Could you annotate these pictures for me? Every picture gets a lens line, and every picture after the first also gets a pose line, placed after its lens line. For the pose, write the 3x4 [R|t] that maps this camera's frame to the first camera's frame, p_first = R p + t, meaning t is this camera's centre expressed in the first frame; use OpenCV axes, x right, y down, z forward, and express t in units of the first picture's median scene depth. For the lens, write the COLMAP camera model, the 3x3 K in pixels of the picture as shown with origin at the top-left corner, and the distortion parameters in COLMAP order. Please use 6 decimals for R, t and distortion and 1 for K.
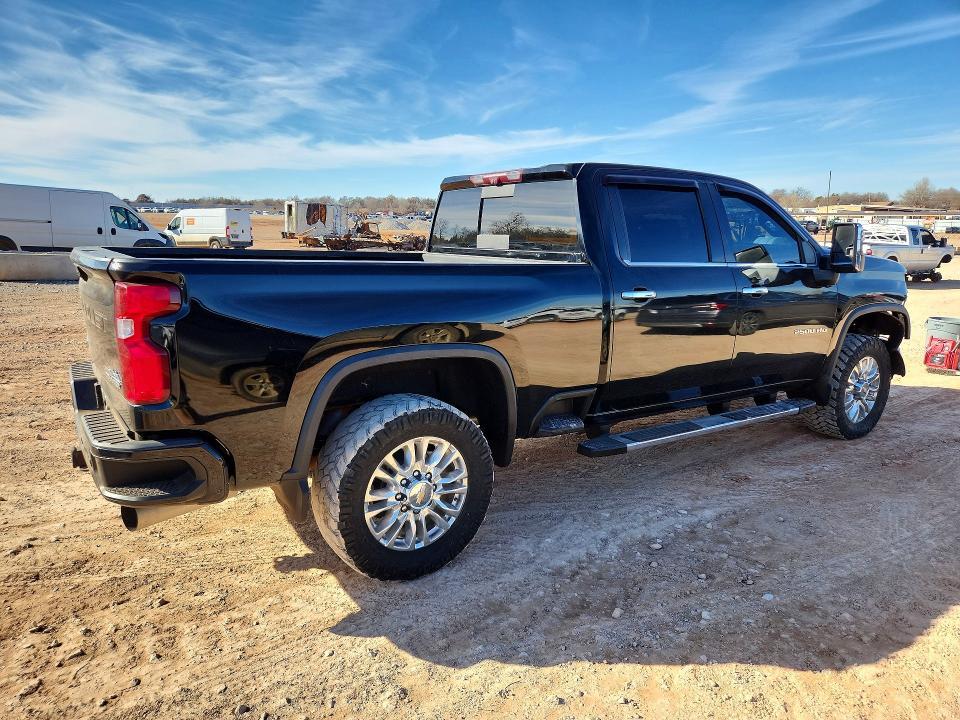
lens RADIAL K [[647.2, 0, 484.5], [0, 647.2, 357.9], [0, 0, 1]] dist [0.074022, -0.065291]
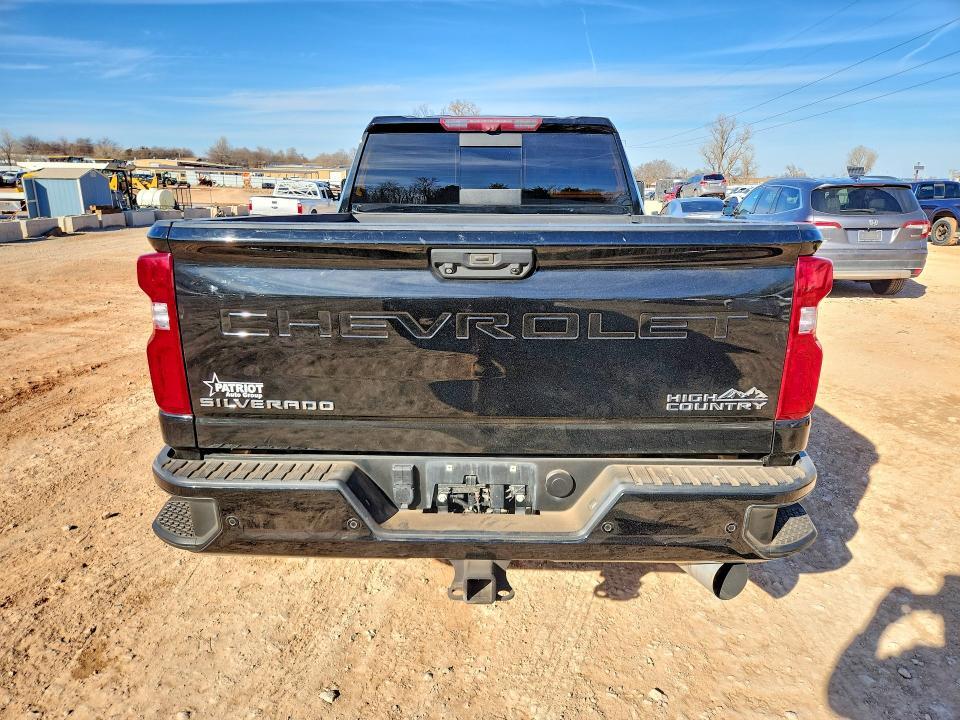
lens RADIAL K [[647.2, 0, 484.5], [0, 647.2, 357.9], [0, 0, 1]] dist [0.074022, -0.065291]
pose [[0.570786, -0.209527, 0.793915, -0.156896], [0.156938, 0.976907, 0.144991, -0.019191], [-0.805961, 0.041837, 0.590488, 0.099671]]
